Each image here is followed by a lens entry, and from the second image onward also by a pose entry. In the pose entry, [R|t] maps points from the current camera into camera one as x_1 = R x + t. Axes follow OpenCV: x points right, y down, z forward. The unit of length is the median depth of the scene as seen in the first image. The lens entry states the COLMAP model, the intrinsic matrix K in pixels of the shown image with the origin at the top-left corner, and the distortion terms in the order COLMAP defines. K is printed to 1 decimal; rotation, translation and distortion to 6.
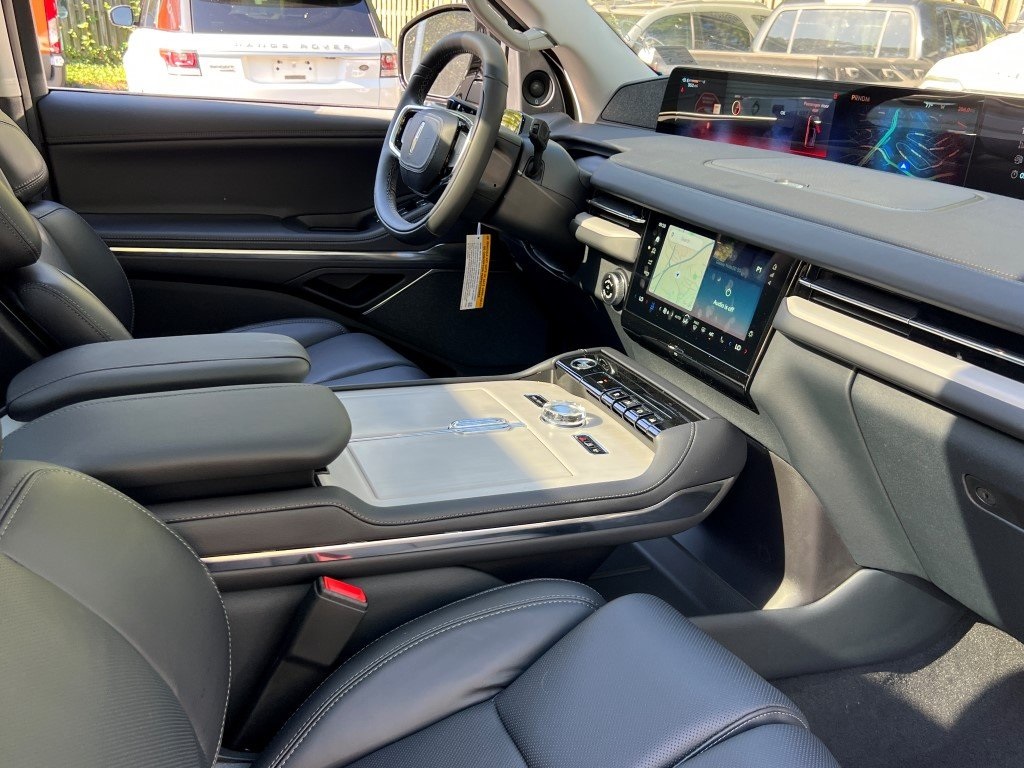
lens RADIAL K [[950.2, 0, 512.0], [0, 950.2, 378.2], [0, 0, 1]] dist [0.043549, 0.000000]
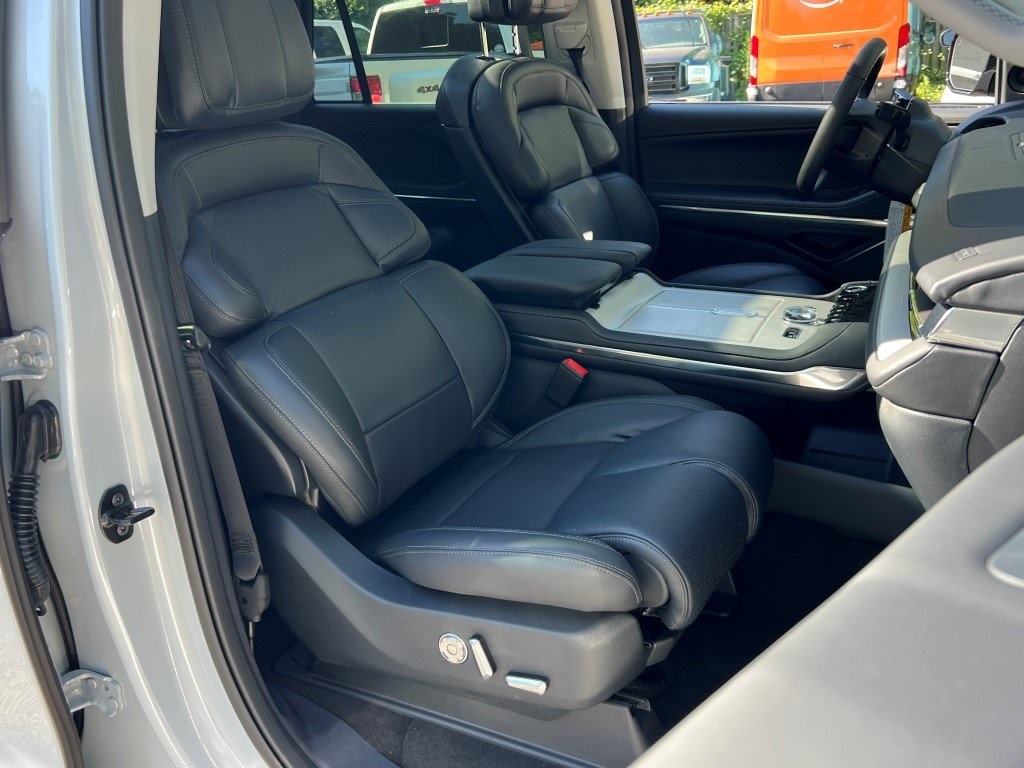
lens RADIAL K [[889.0, 0, 512.2], [0, 889.0, 387.7], [0, 0, 1]] dist [0.003387, -0.003077]
pose [[0.671537, 0.178776, -0.719081, 0.512120], [-0.170427, 0.981705, 0.084910, 0.072951], [0.721106, 0.065530, 0.689719, -0.133386]]
